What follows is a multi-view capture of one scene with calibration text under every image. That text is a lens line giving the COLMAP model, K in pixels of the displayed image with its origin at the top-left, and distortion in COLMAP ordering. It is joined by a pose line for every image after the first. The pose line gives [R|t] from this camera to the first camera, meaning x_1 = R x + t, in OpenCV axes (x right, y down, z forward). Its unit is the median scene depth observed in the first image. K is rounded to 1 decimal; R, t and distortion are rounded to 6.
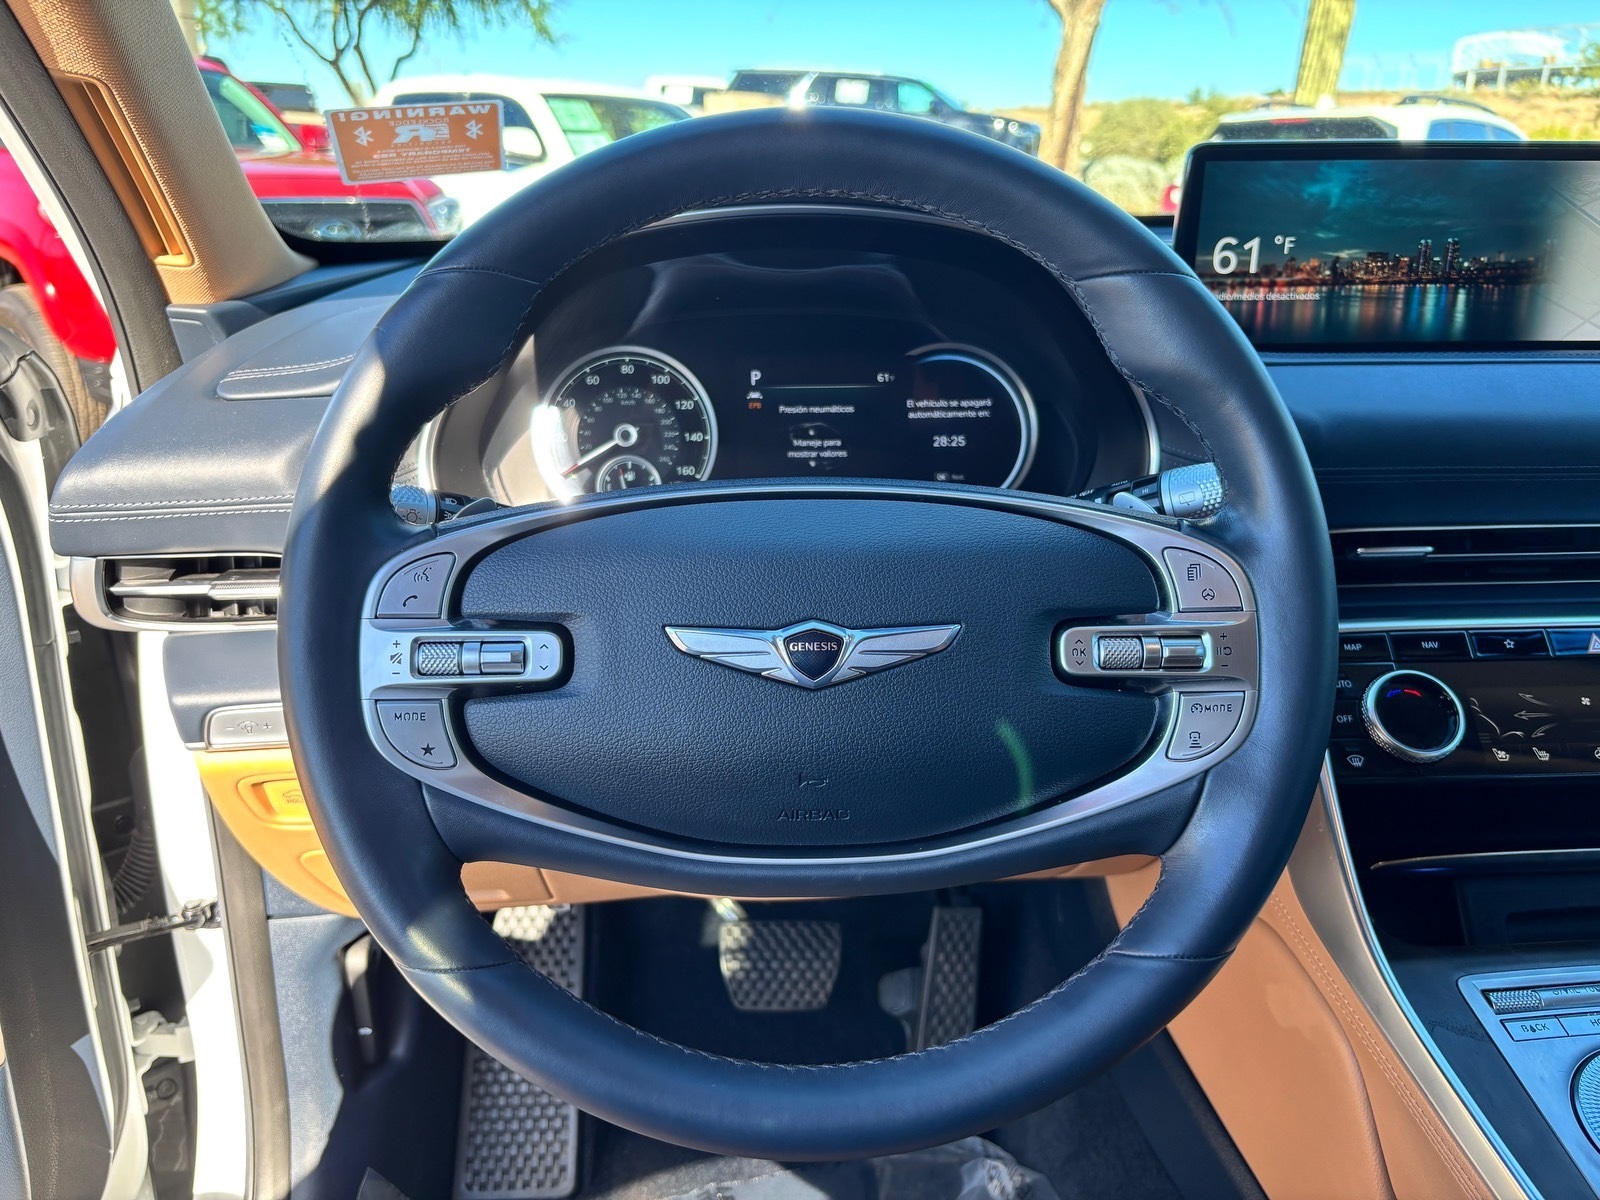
lens RADIAL K [[1237.5, 0, 791.8], [0, 1237.5, 609.8], [0, 0, 1]] dist [0.053452, -0.068229]
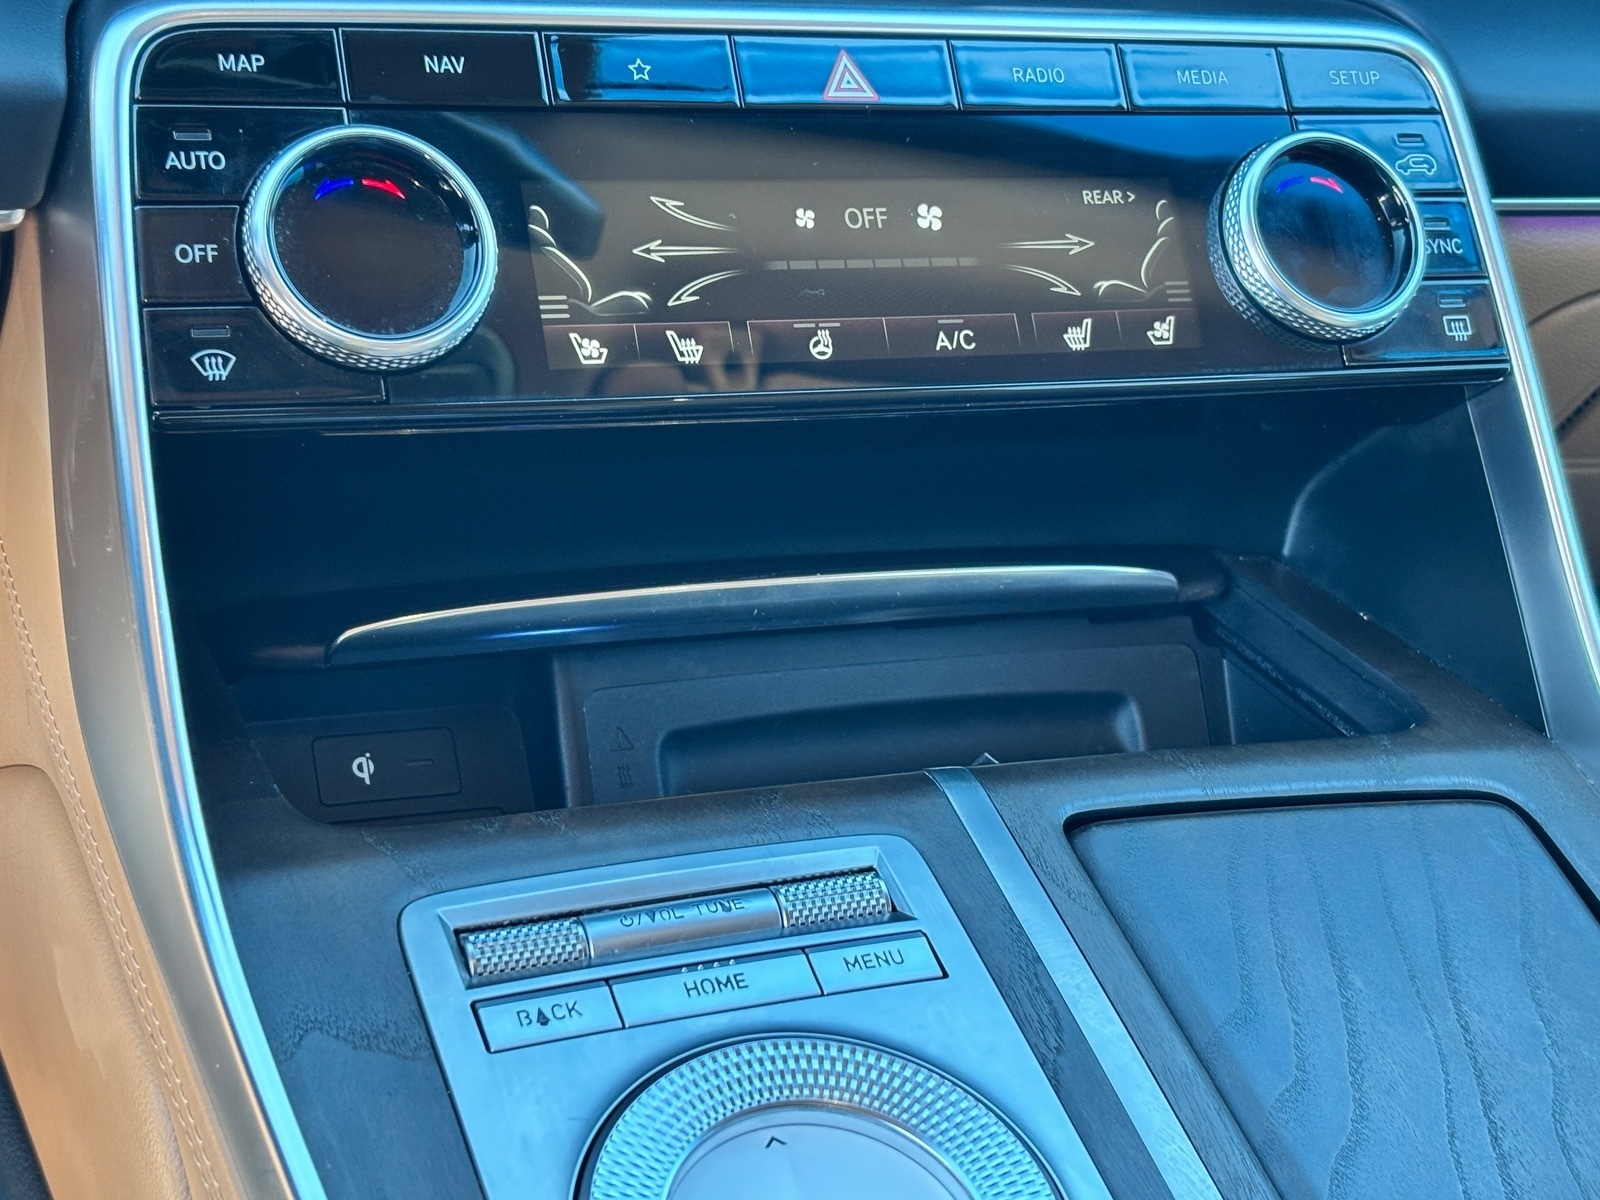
lens RADIAL K [[2606.3, 0, 757.6], [0, 2606.3, 641.1], [0, 0, 1]] dist [0.127960, 0.000000]
pose [[0.937220, -0.044634, 0.345871, 0.272805], [-0.022744, 0.981842, 0.188334, 0.041339], [-0.347997, -0.184376, 0.919186, 0.165011]]
